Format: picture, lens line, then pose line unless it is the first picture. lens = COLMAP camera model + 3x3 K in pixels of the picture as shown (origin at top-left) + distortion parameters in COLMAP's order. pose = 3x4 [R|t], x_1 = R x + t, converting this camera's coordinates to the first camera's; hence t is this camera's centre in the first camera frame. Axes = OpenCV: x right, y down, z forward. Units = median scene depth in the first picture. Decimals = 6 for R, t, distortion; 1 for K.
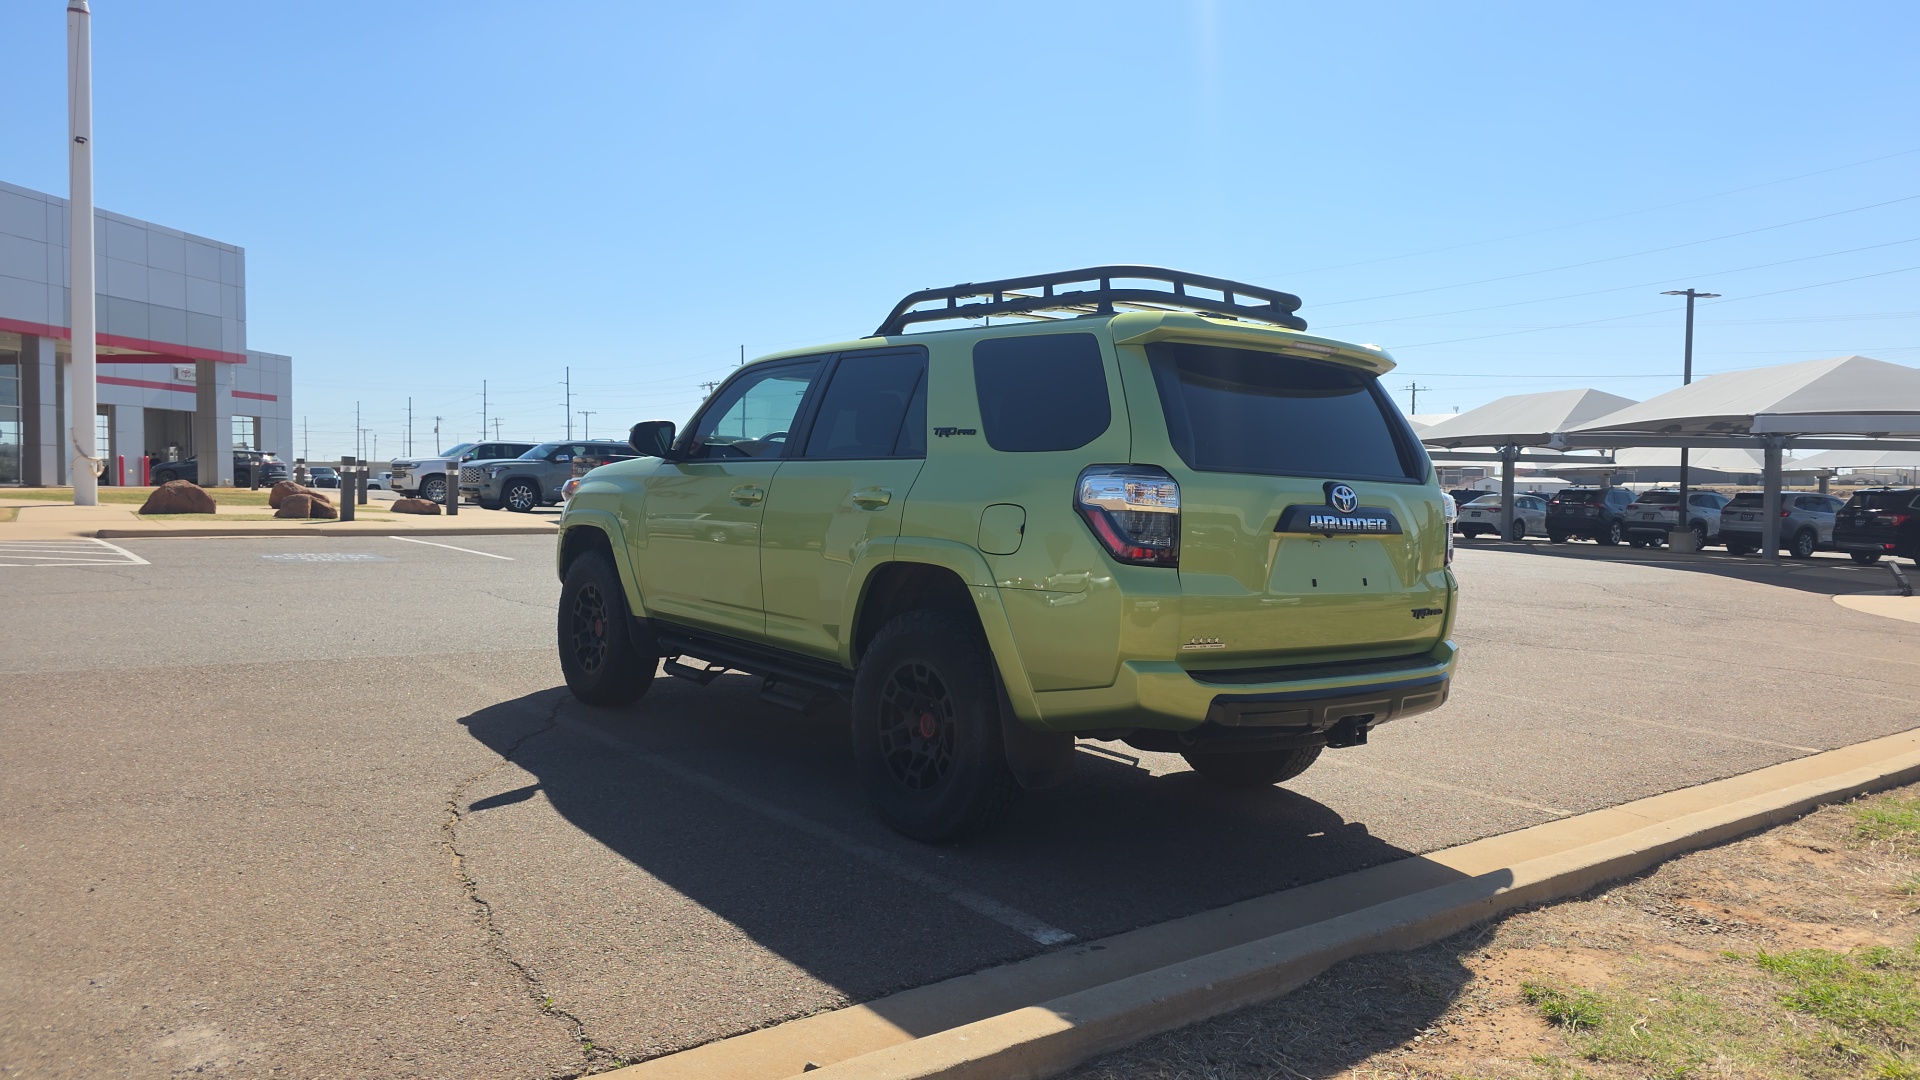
lens RADIAL K [[1301.6, 0, 960.0], [0, 1301.6, 540.0], [0, 0, 1]] dist [-0.000345, -0.002743]
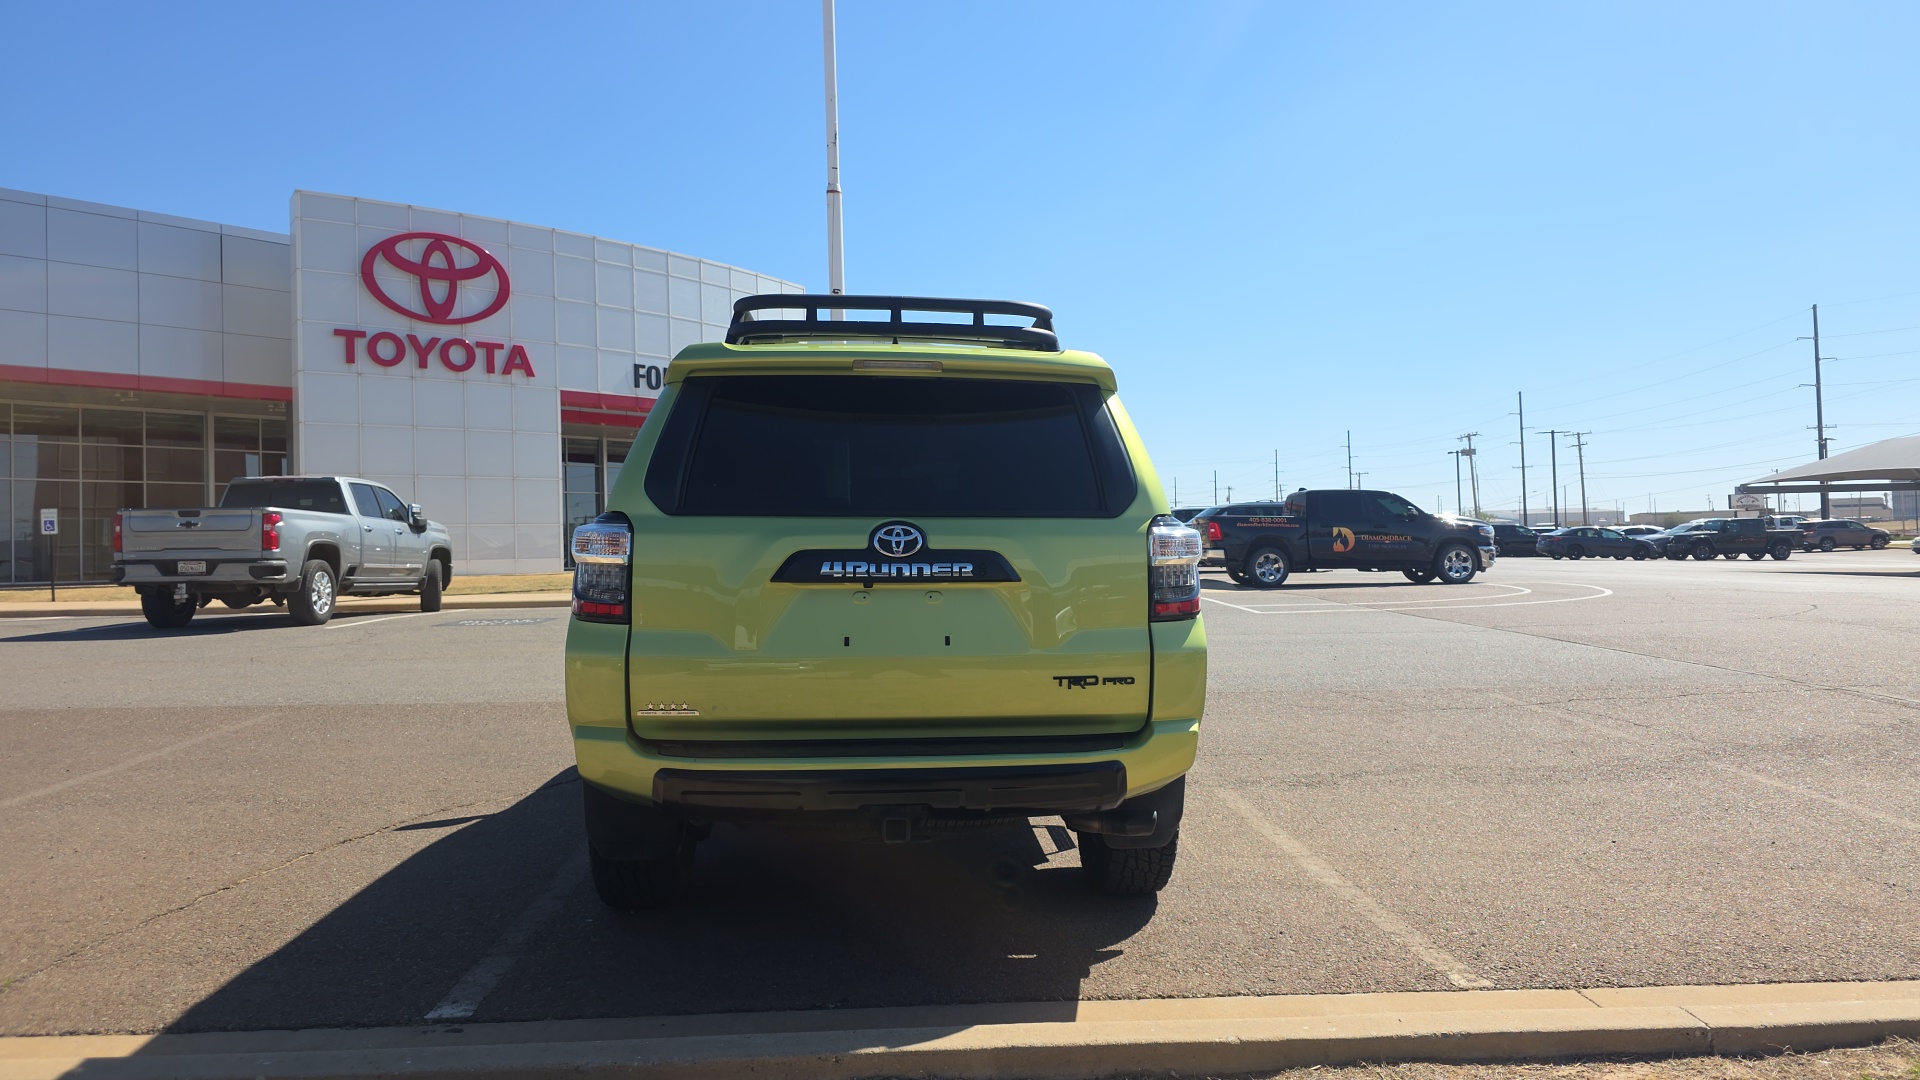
lens RADIAL K [[1277.4, 0, 979.0], [0, 1277.4, 493.8], [0, 0, 1]] dist [0.005091, -0.003887]
pose [[0.829934, -0.059078, -0.554724, 0.801522], [0.013138, 0.996171, -0.086435, 0.009926], [0.557706, 0.064448, 0.827533, 0.353089]]
